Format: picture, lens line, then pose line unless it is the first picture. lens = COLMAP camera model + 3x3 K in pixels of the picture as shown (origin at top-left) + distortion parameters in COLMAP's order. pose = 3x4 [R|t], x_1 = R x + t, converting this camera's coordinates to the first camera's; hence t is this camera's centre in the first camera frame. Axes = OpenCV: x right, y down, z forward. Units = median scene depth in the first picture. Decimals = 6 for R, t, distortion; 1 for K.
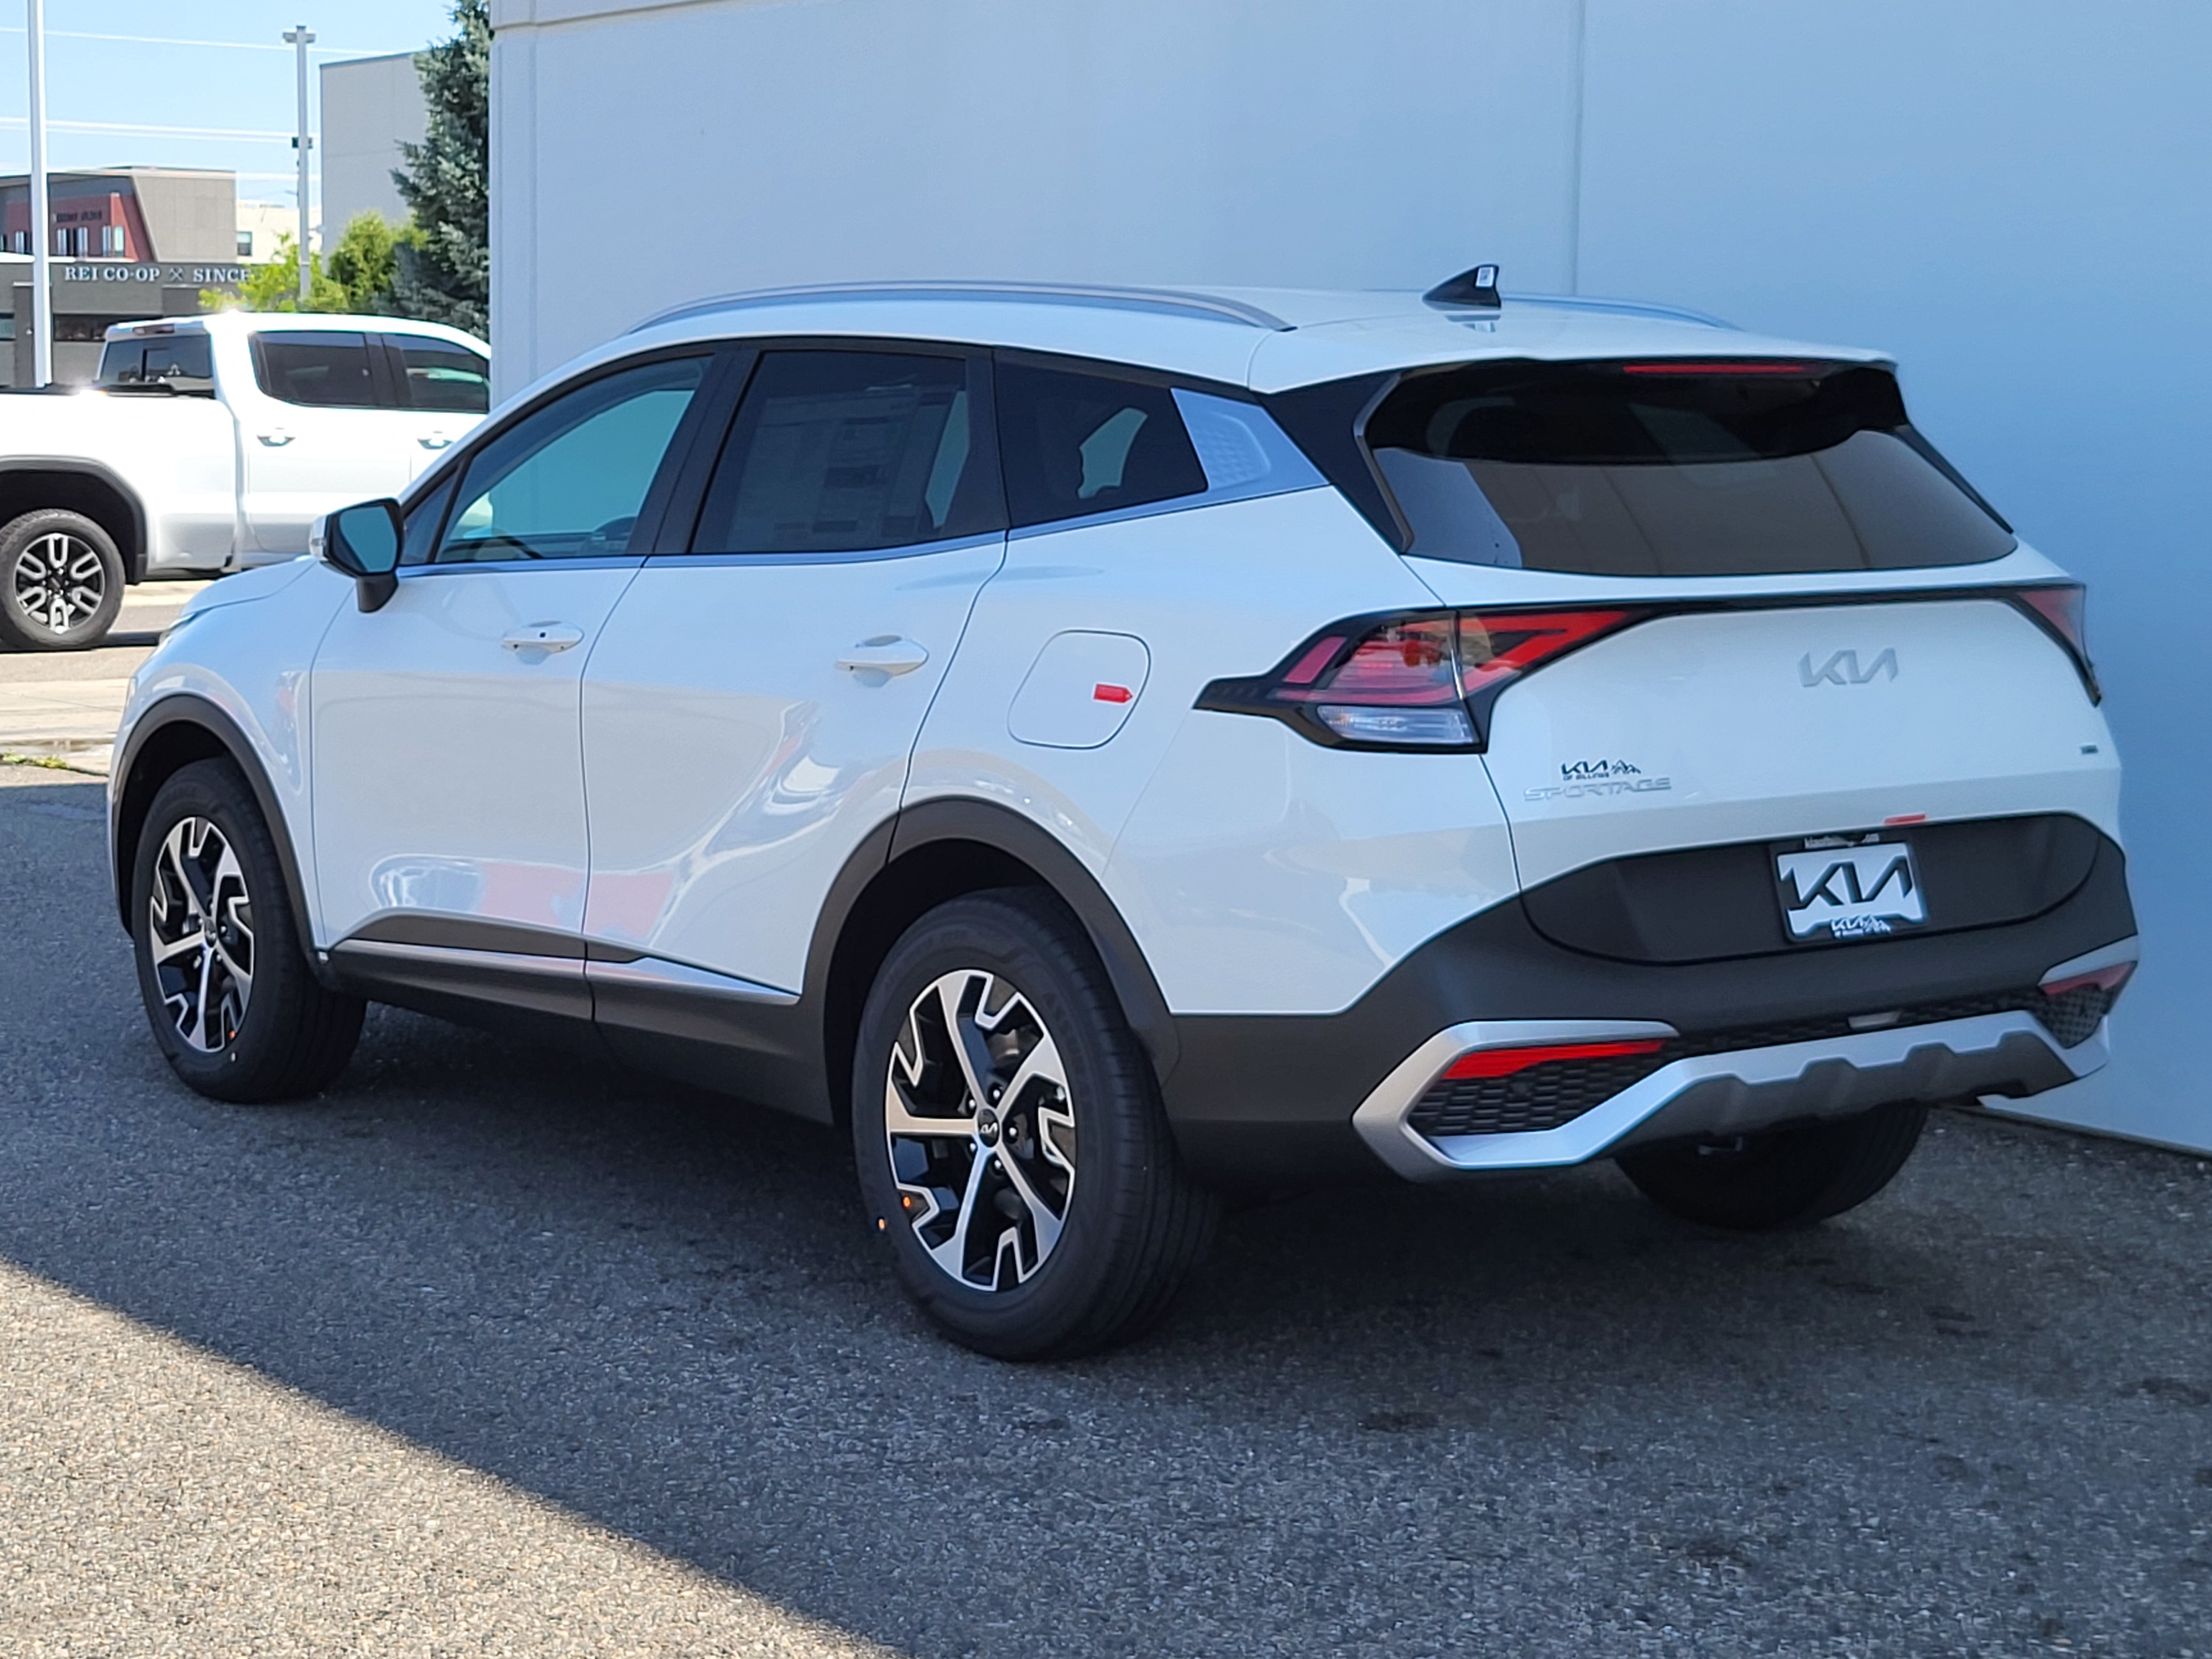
lens RADIAL K [[3800.2, 0, 1106.0], [0, 3800.2, 829.5], [0, 0, 1]] dist [0.022883, -0.121517]
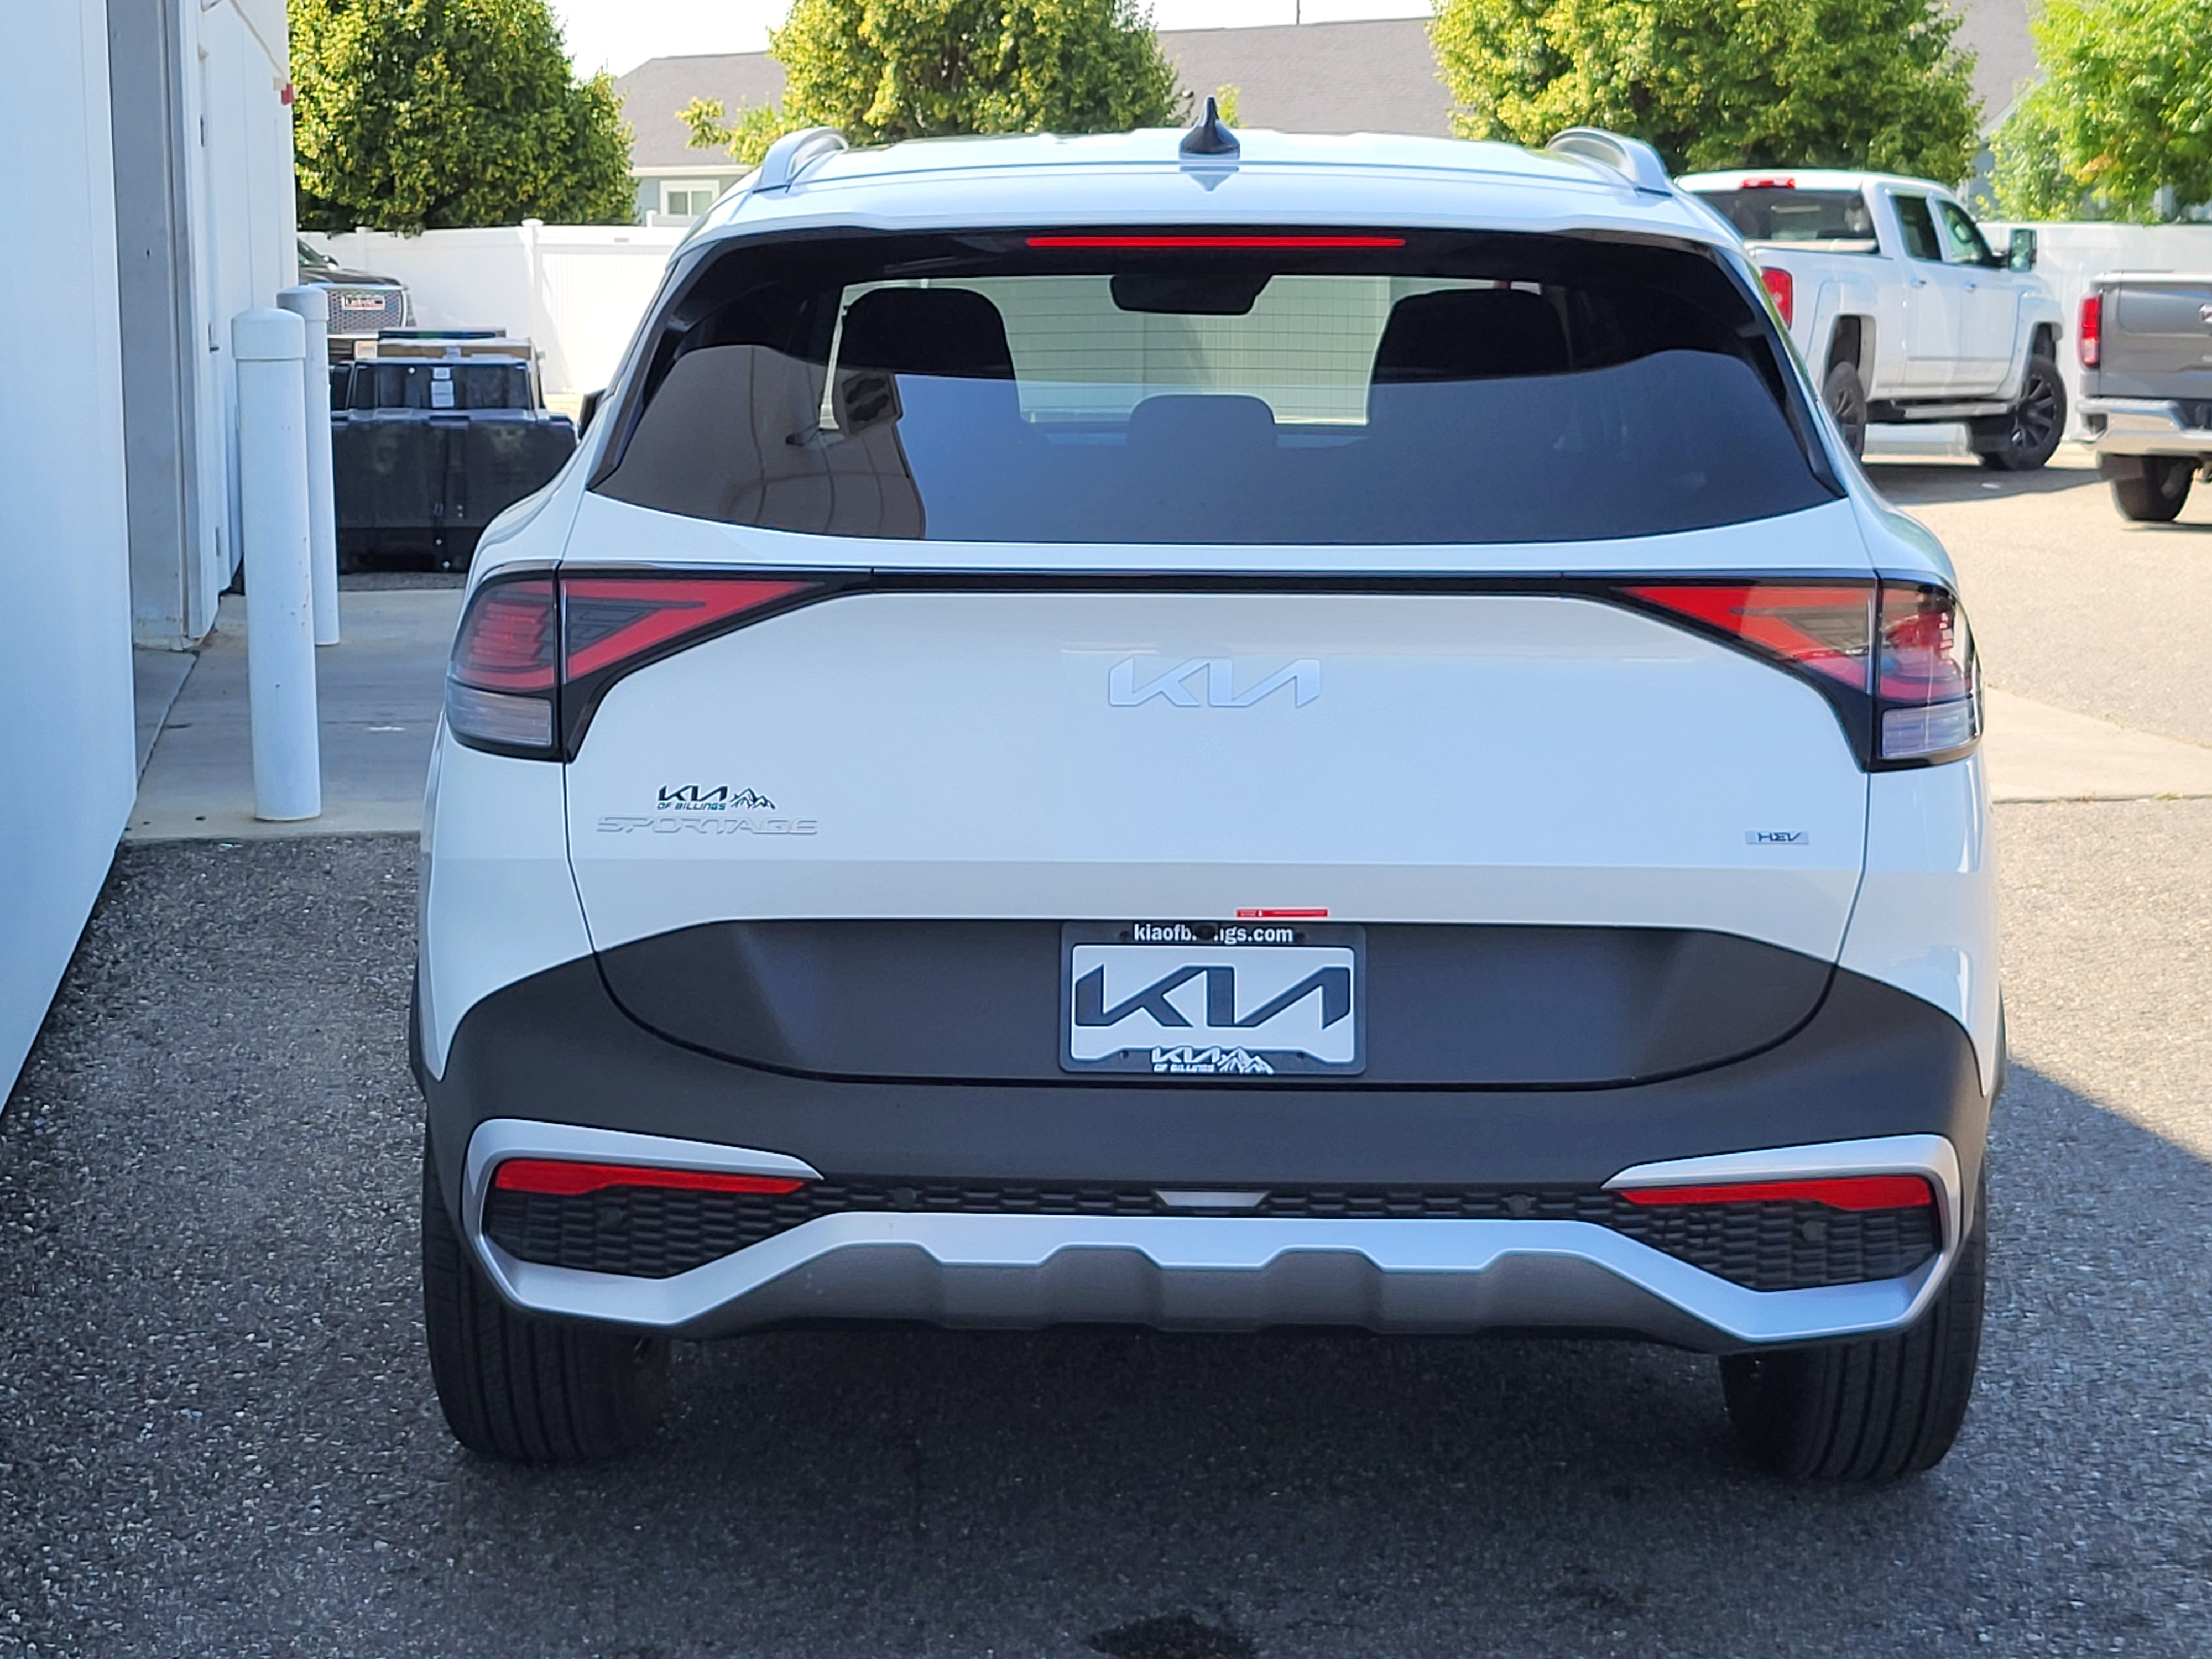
lens RADIAL K [[3800.2, 0, 1106.0], [0, 3800.2, 829.5], [0, 0, 1]] dist [0.022883, -0.121517]
pose [[0.791221, 0.099113, -0.603445, 0.320235], [-0.074667, 0.995053, 0.065532, -0.032154], [0.606954, -0.006793, 0.794708, 0.240109]]
